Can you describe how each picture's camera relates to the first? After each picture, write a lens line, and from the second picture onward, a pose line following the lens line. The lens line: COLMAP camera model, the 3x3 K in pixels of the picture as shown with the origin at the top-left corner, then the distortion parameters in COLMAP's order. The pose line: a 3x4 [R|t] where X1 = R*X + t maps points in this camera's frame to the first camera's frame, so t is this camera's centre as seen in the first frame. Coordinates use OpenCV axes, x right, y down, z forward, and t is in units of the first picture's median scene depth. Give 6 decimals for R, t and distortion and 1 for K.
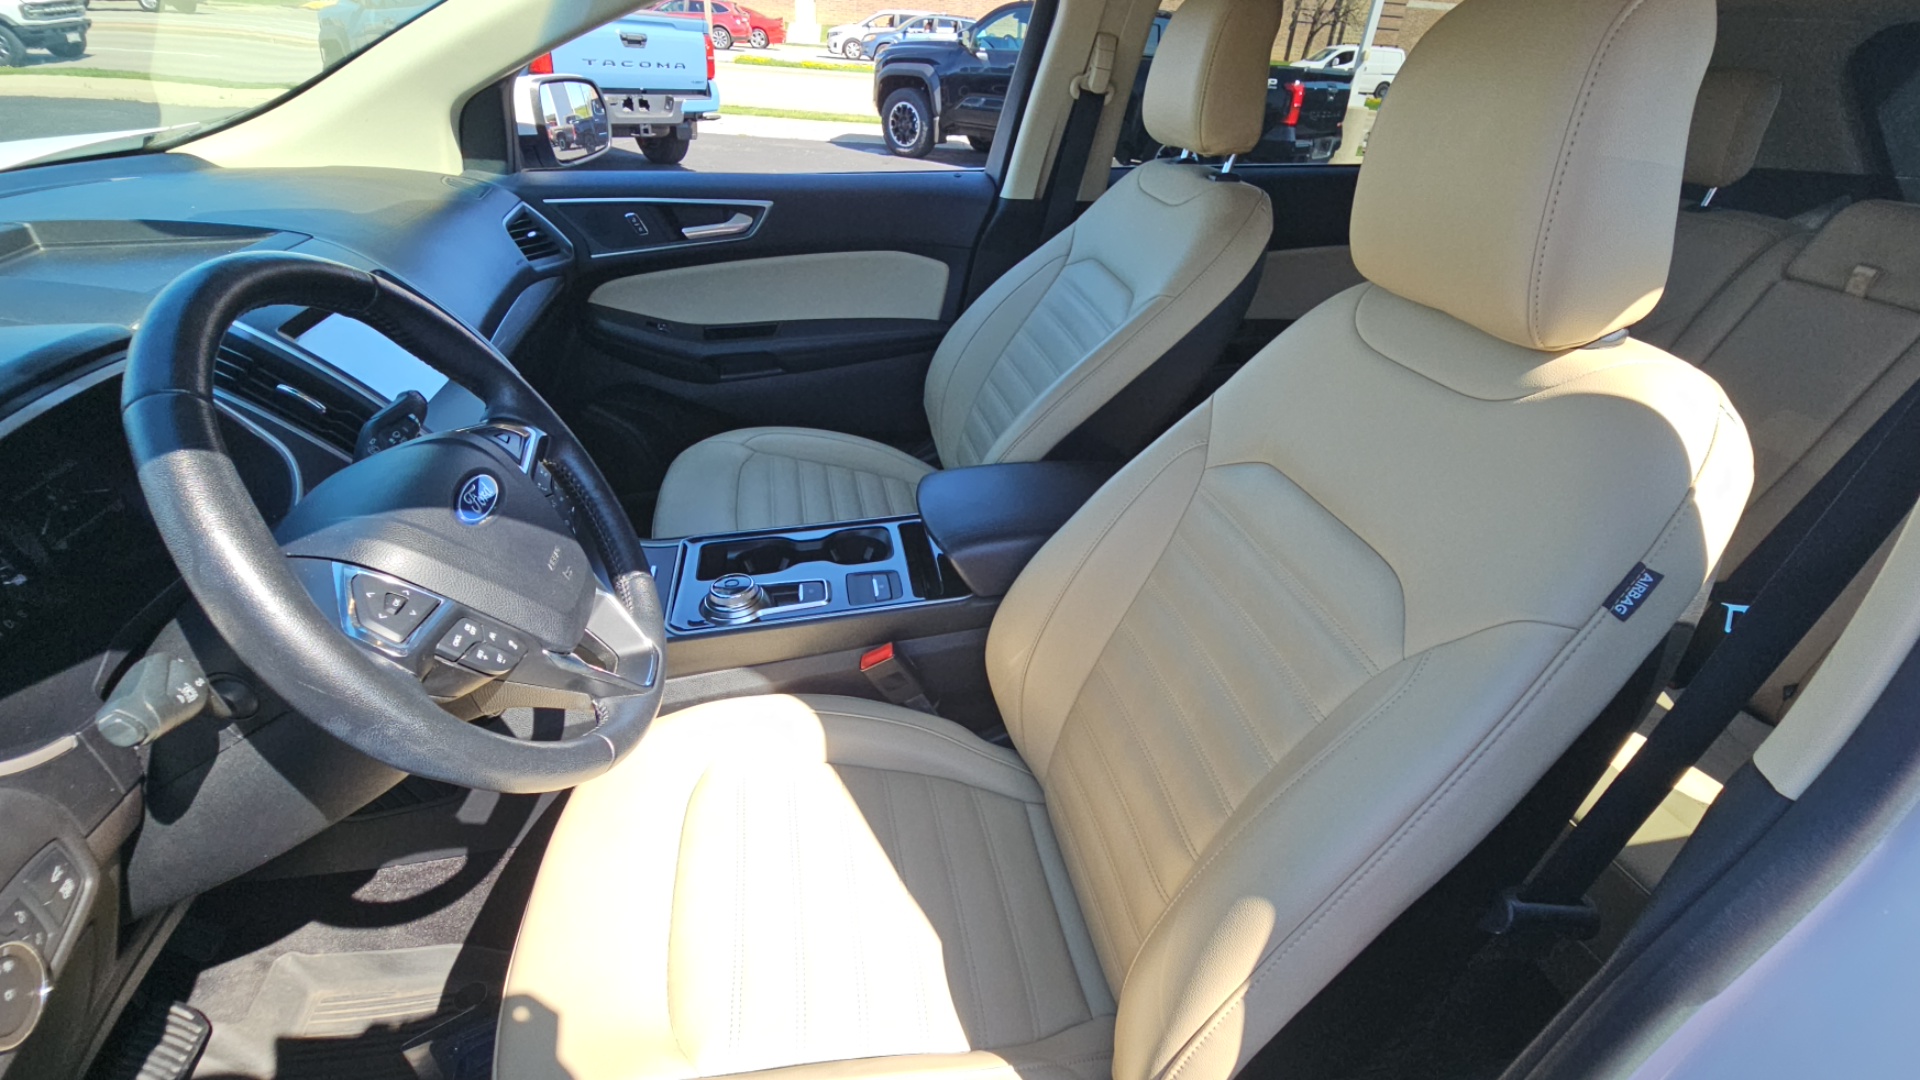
lens RADIAL K [[872.8, 0, 977.7], [0, 872.8, 543.8], [0, 0, 1]] dist [0.009987, -0.007440]
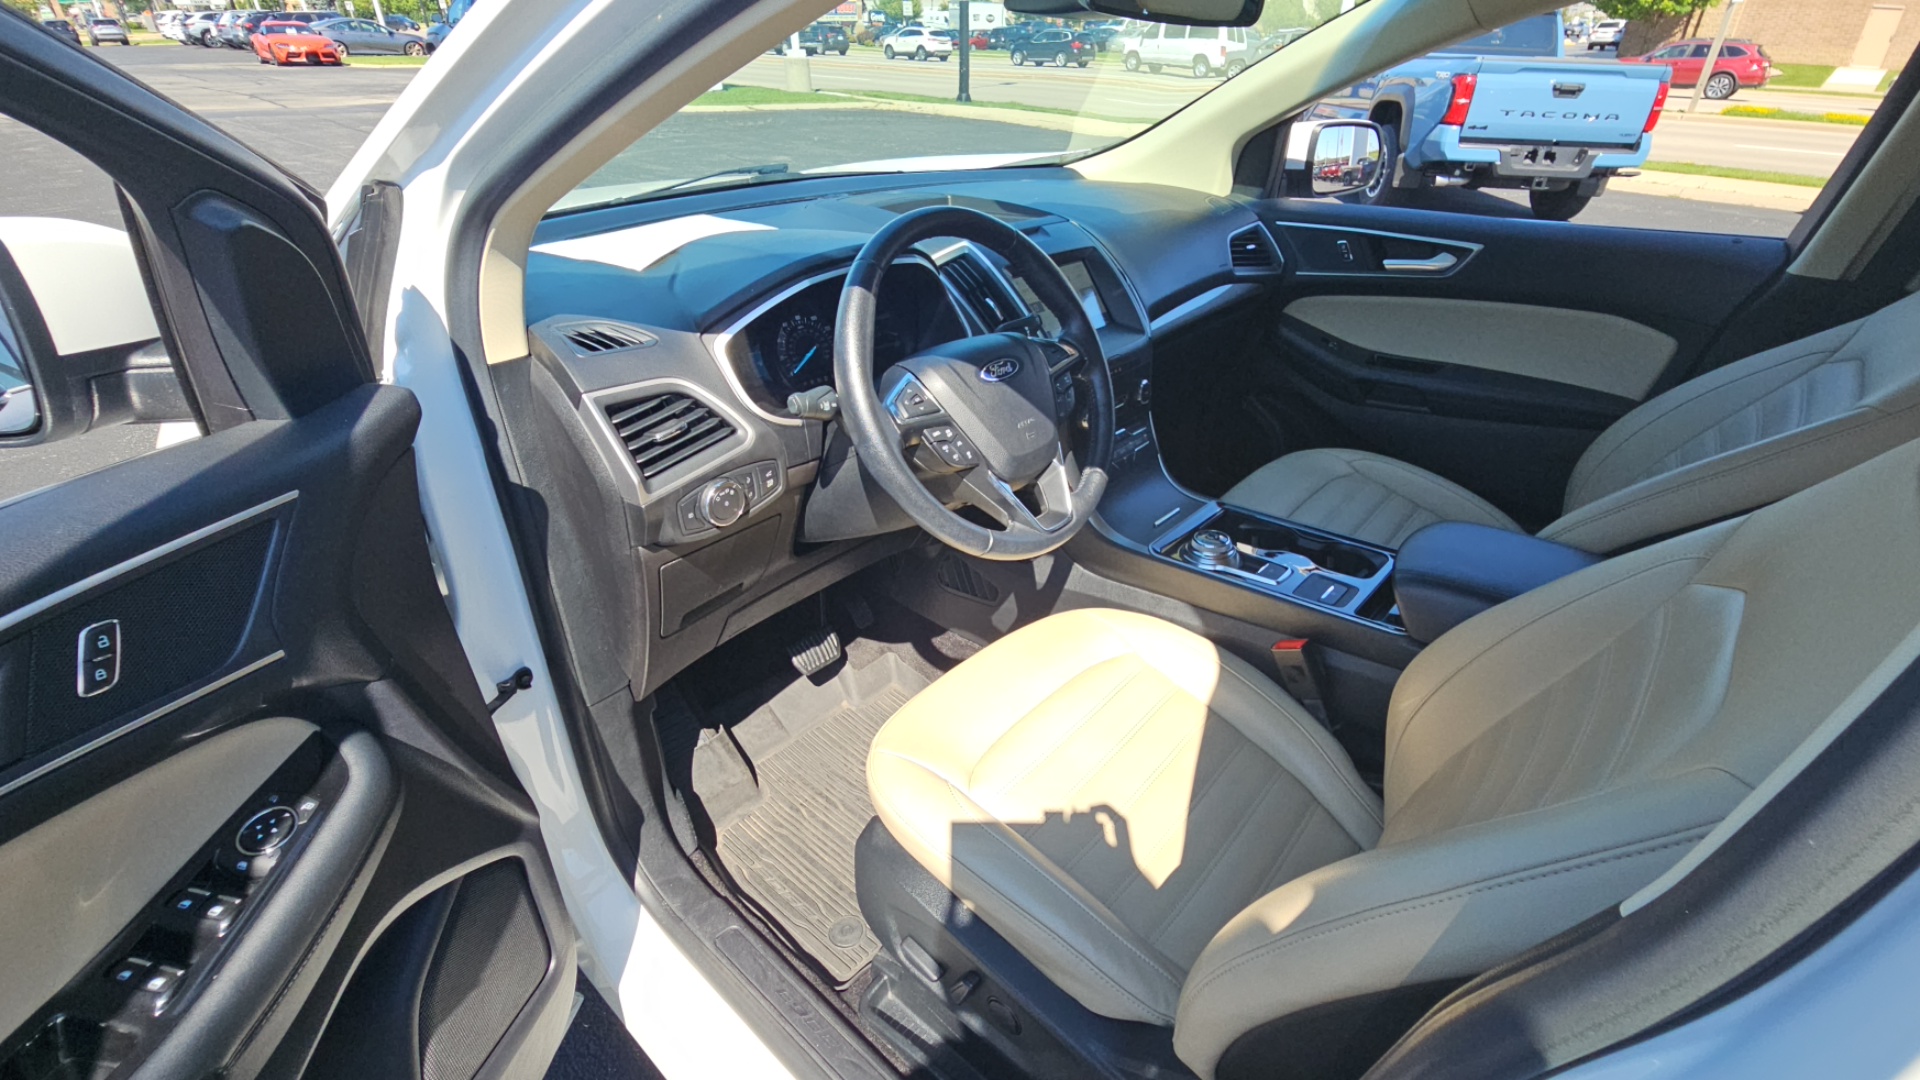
lens RADIAL K [[868.3, 0, 968.8], [0, 868.3, 544.4], [0, 0, 1]] dist [0.009690, -0.000435]
pose [[0.607345, 0.356824, -0.709795, 0.260216], [-0.388469, 0.912744, 0.126451, 0.024617], [0.692981, 0.198934, 0.692966, -0.032012]]
